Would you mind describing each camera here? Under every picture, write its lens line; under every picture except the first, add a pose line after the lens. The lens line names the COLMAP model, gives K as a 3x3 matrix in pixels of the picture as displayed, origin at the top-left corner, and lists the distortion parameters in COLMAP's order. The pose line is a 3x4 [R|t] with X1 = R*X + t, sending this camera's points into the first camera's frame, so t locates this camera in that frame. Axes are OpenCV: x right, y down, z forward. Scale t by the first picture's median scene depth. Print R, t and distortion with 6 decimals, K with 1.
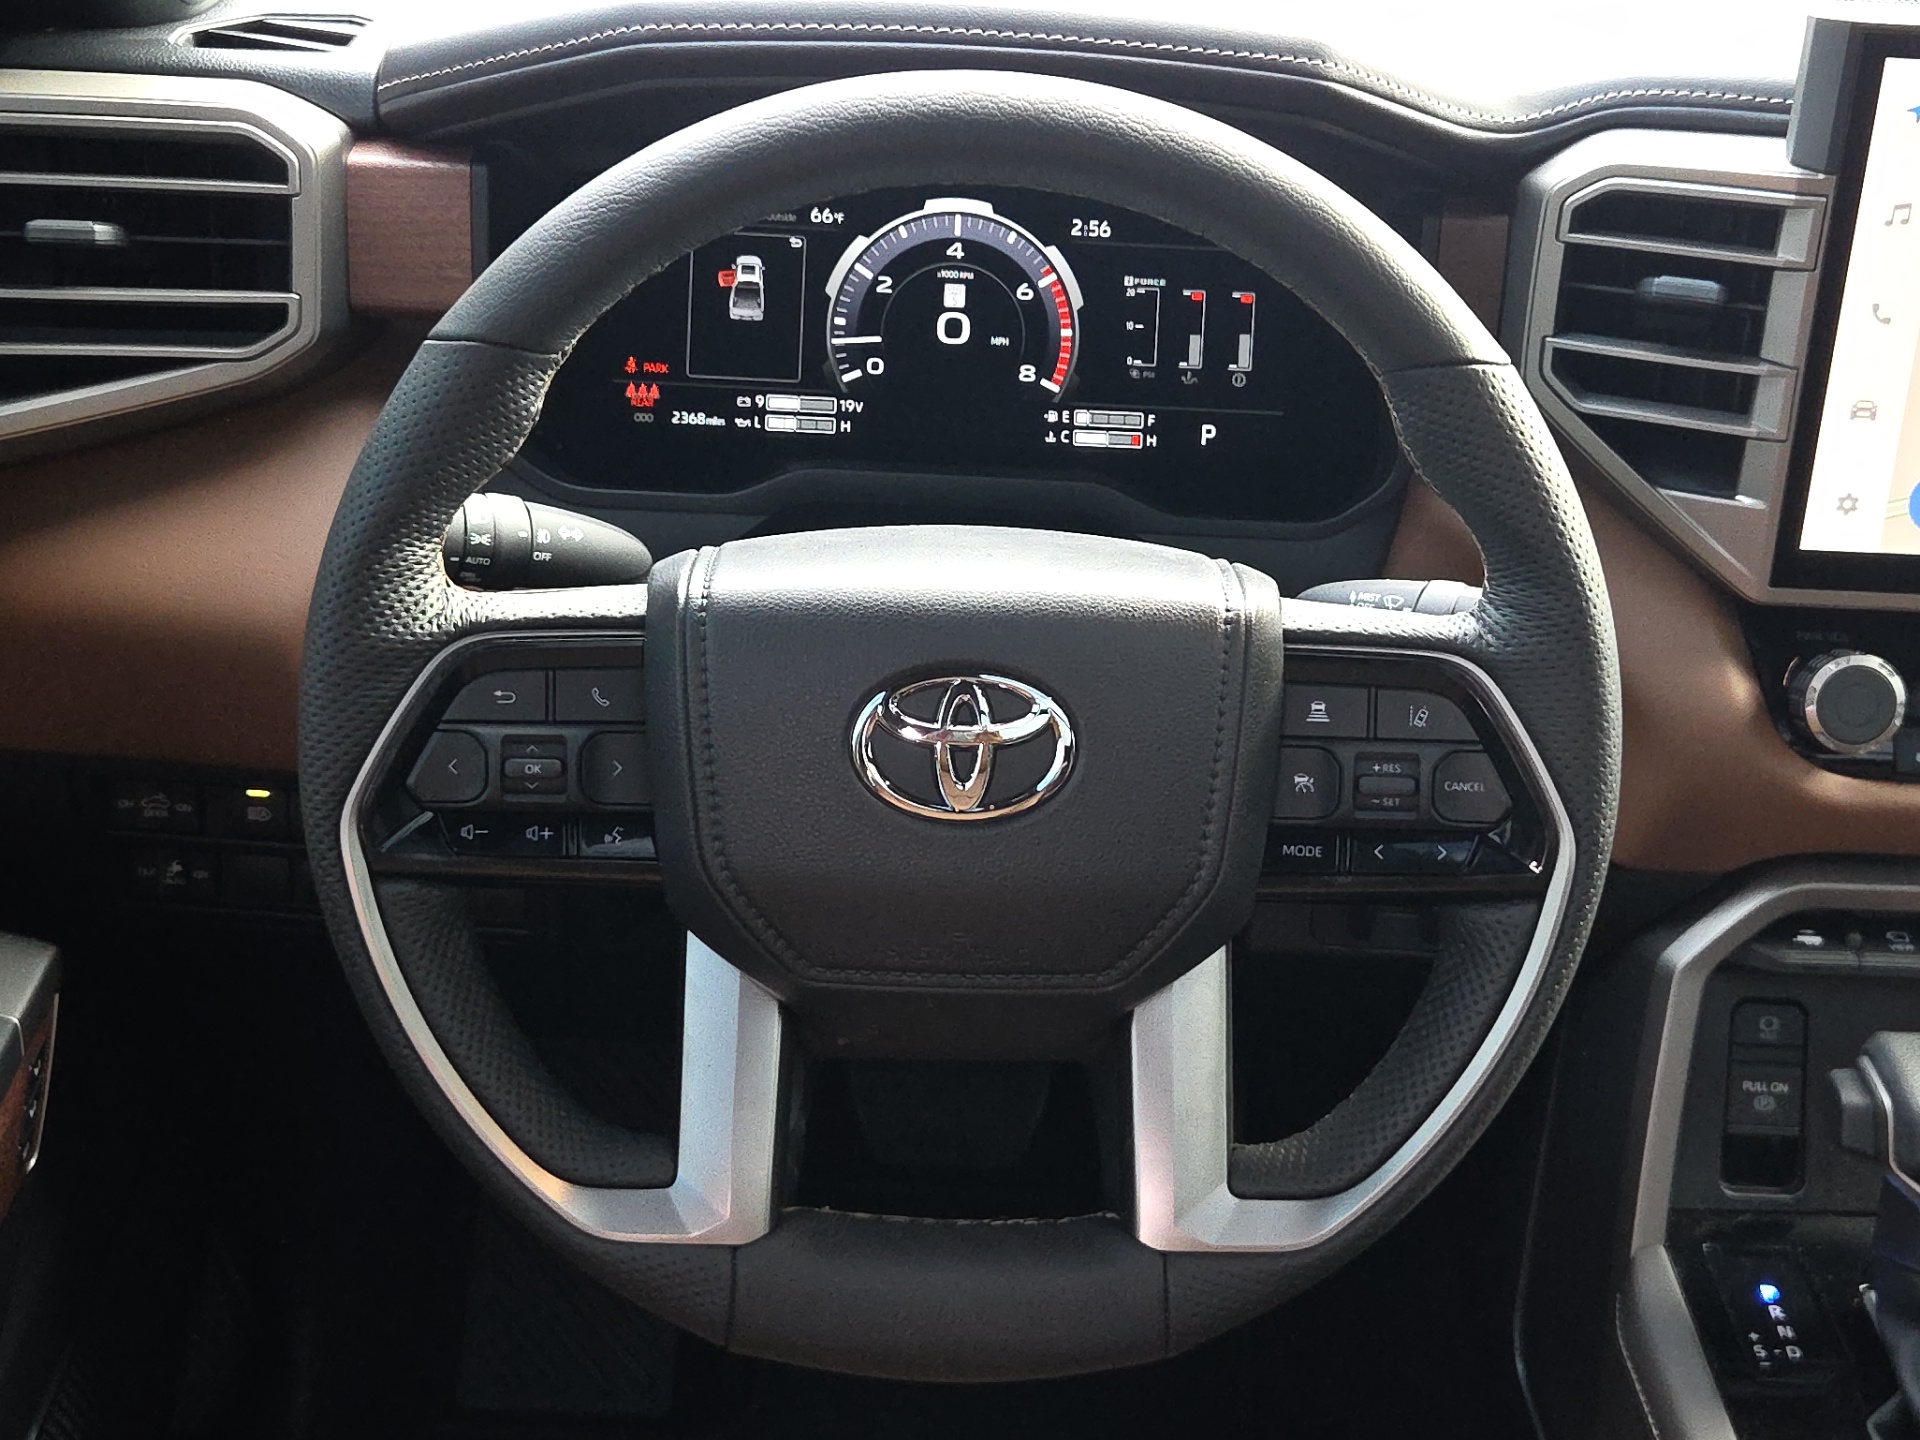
lens RADIAL K [[2547.3, 0, 972.6], [0, 2547.3, 690.2], [0, 0, 1]] dist [0.140095, -0.305758]
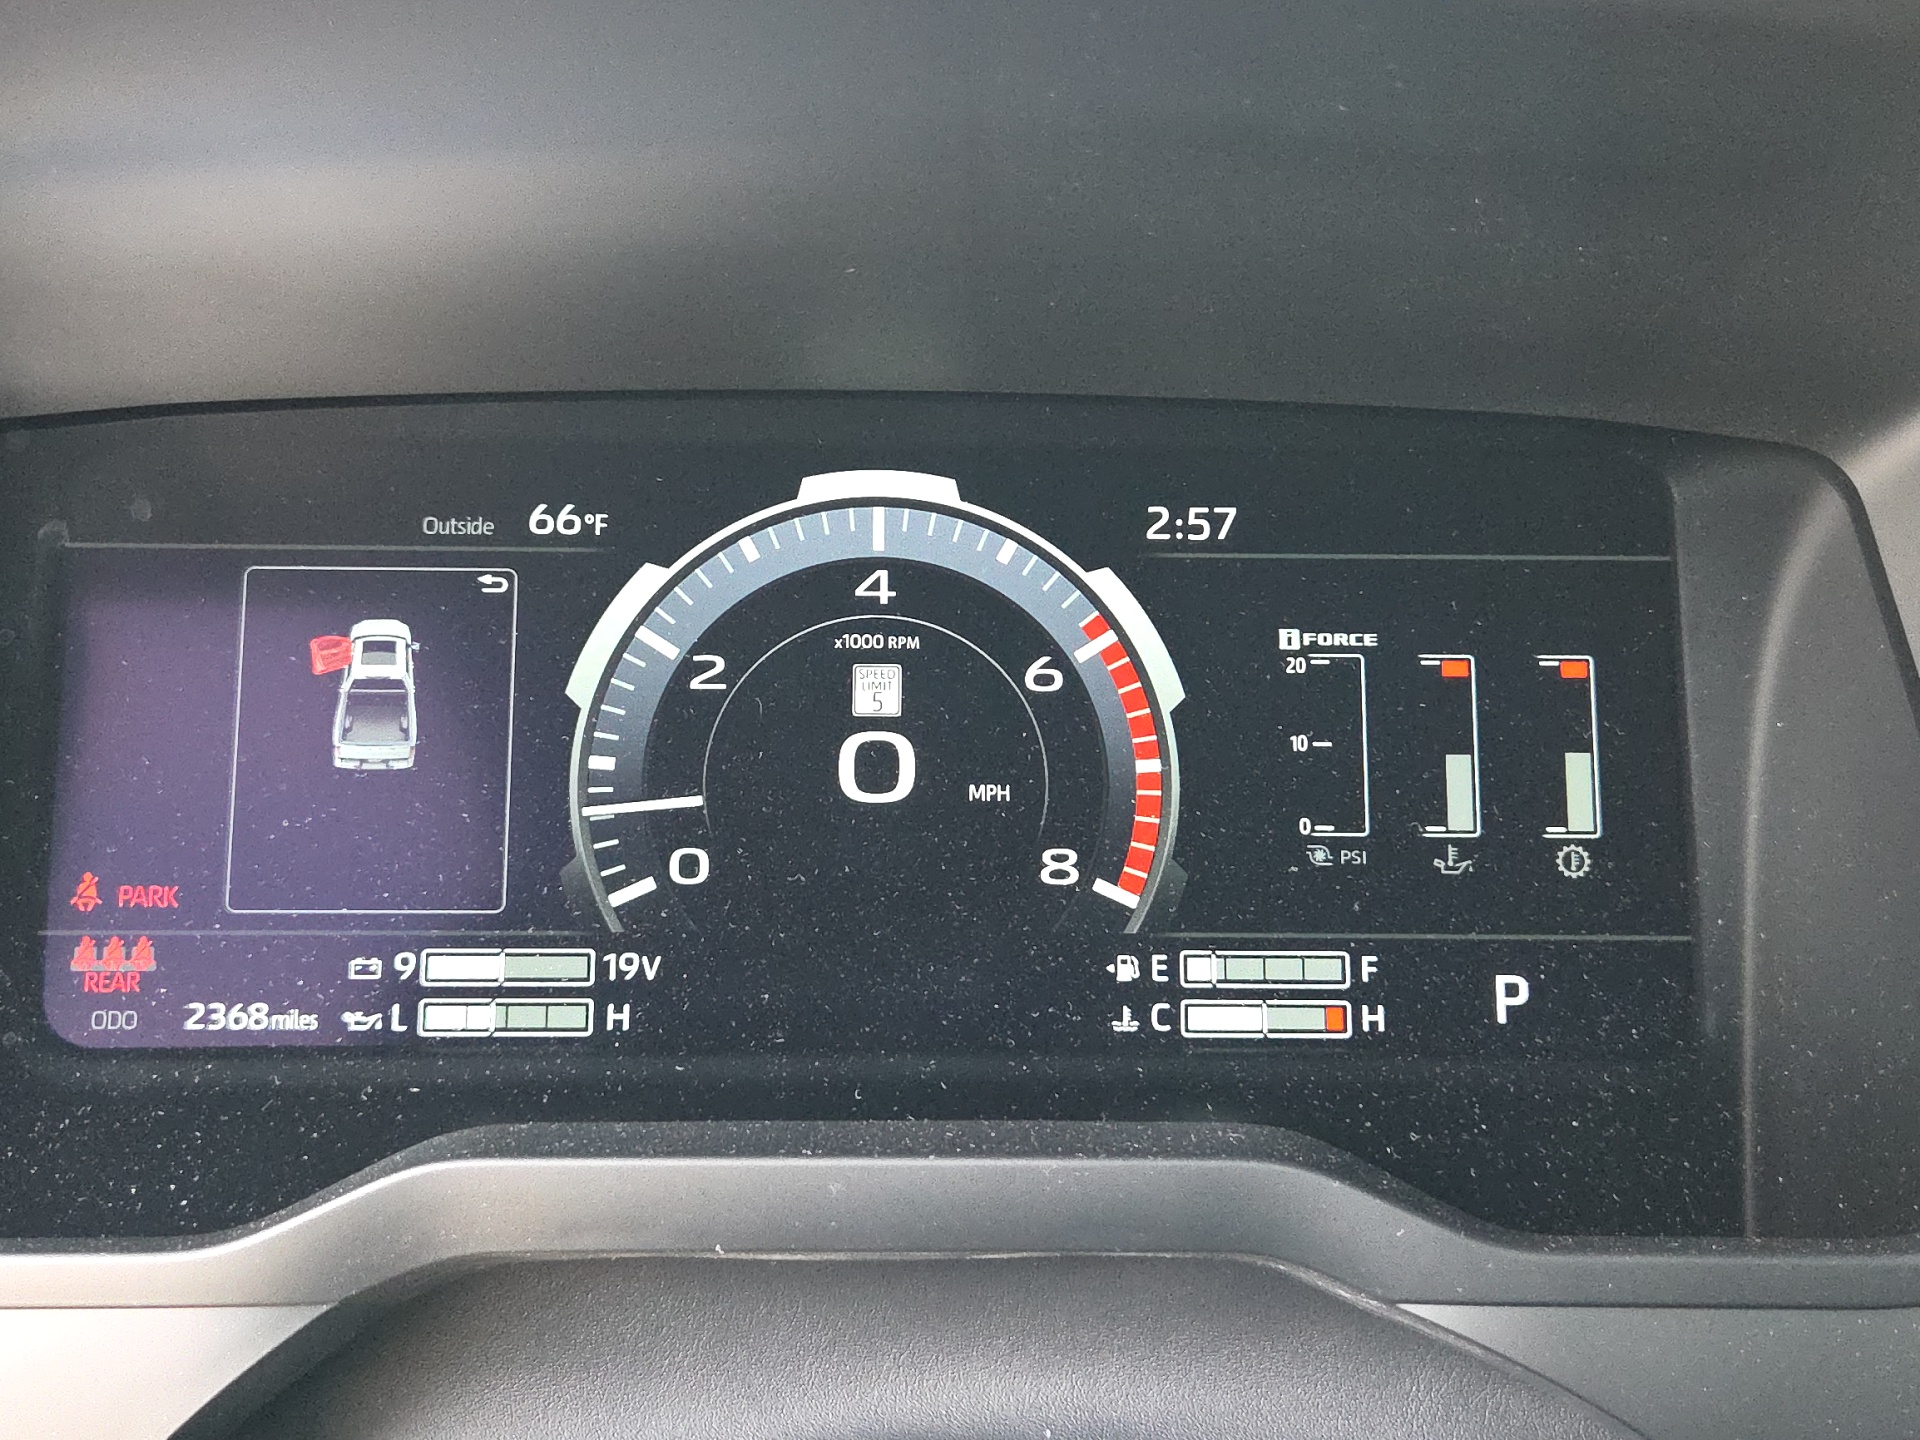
lens RADIAL K [[1879.1, 0, 960.0], [0, 1879.1, 720.0], [0, 0, 1]] dist [0.101726, -0.254376]
pose [[0.998954, -0.044459, -0.010652, 0.009671], [0.041726, 0.981868, -0.184918, -0.092147], [0.018680, 0.184280, 0.982696, 0.698736]]
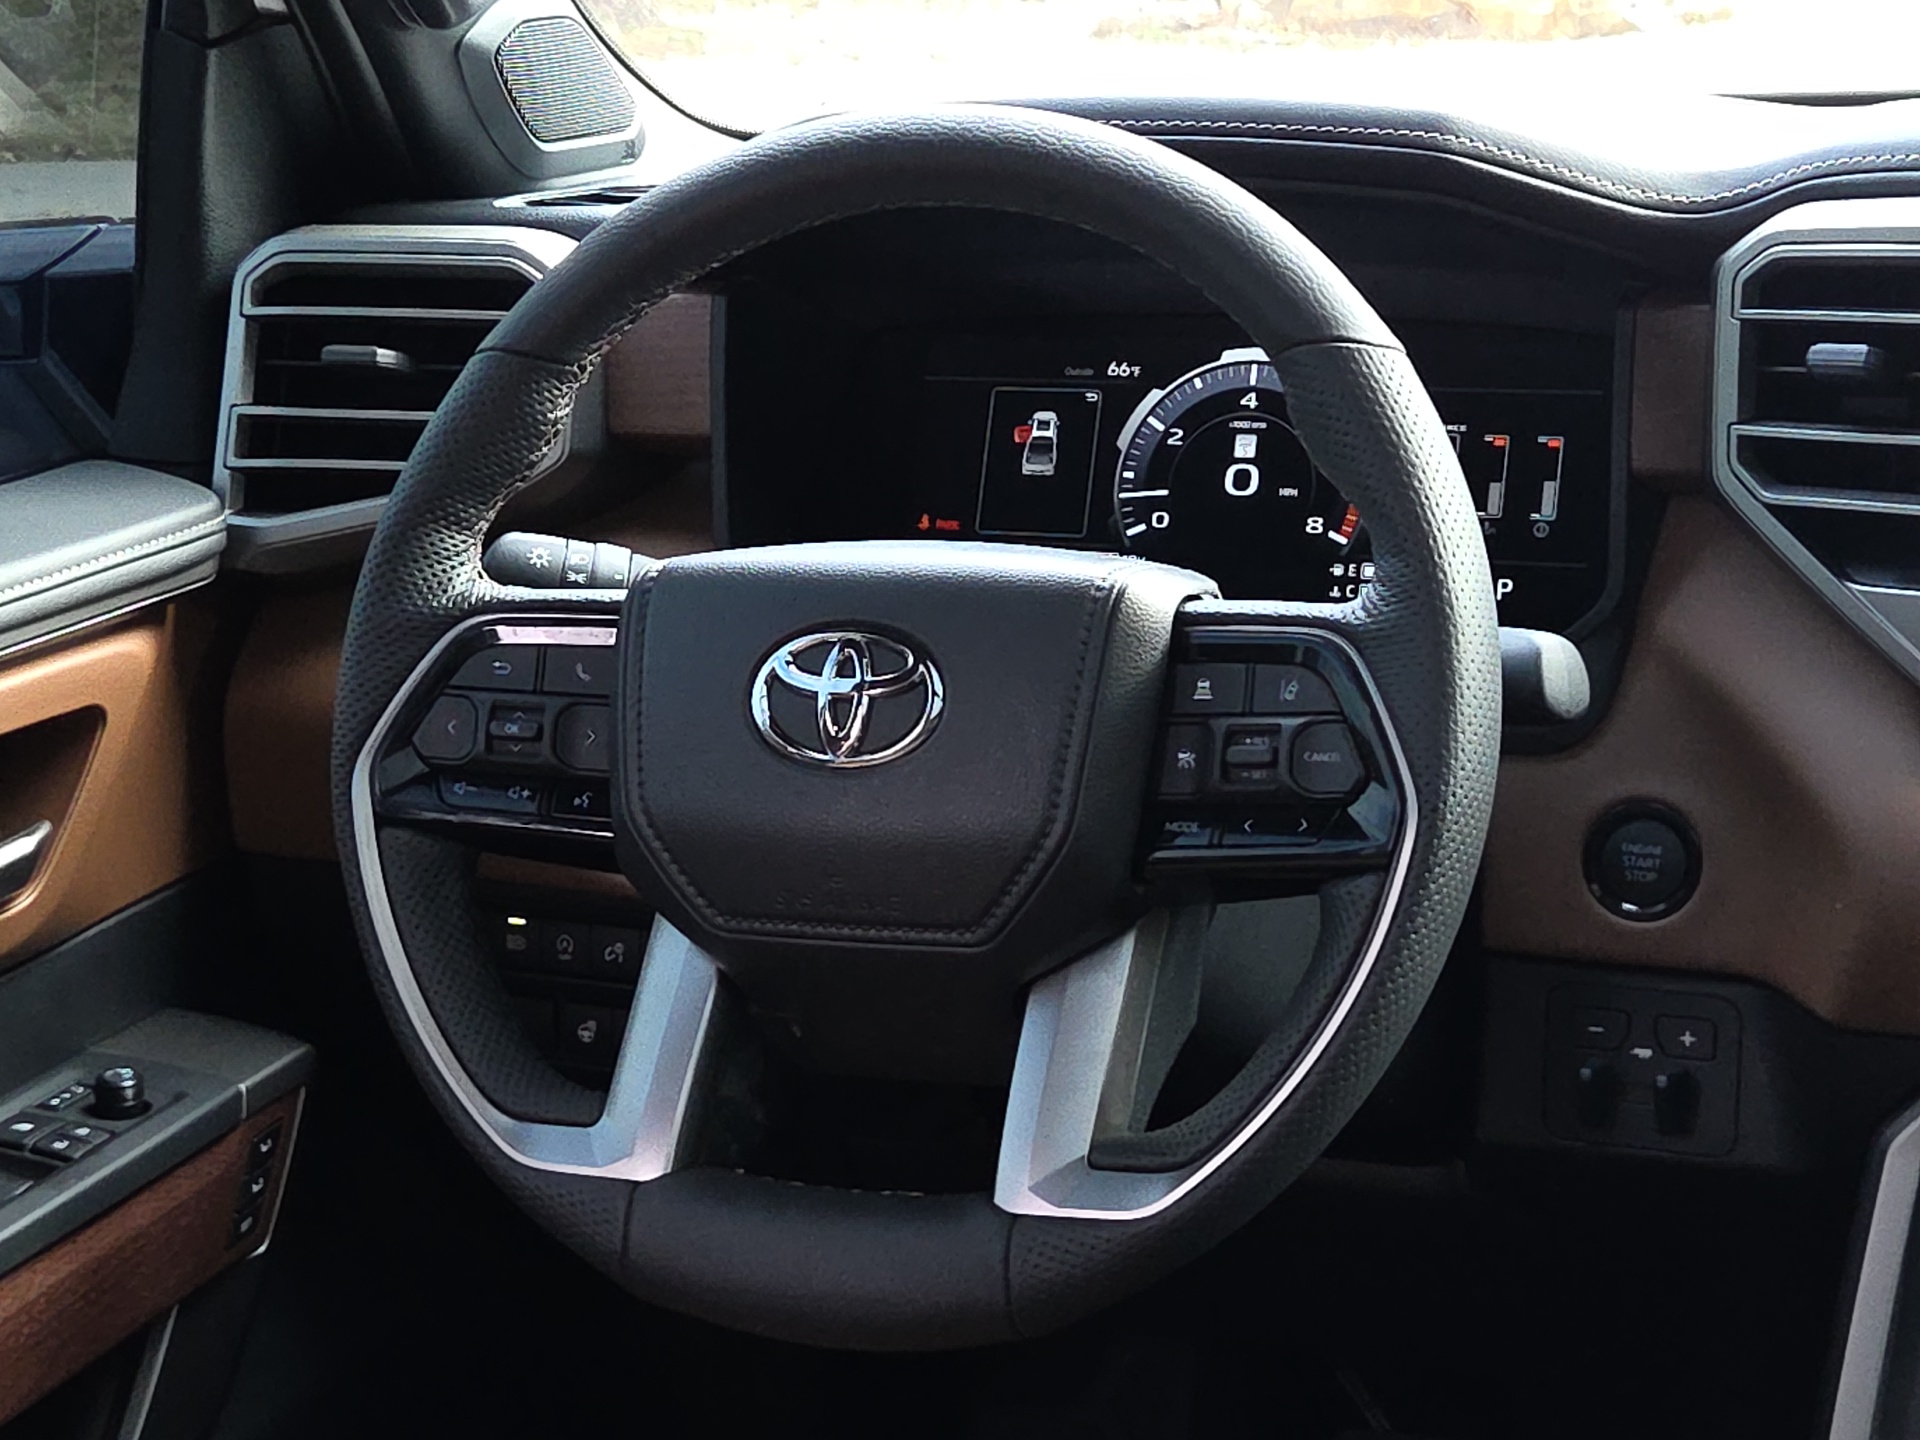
lens RADIAL K [[3770.6, 0, 960.0], [0, 3770.6, 720.0], [0, 0, 1]] dist [0.157085, -0.082139]
pose [[0.911526, 0.005359, -0.411208, 0.471097], [-0.096716, 0.974663, -0.201690, 0.235627], [0.399708, 0.223616, 0.888949, -0.258976]]
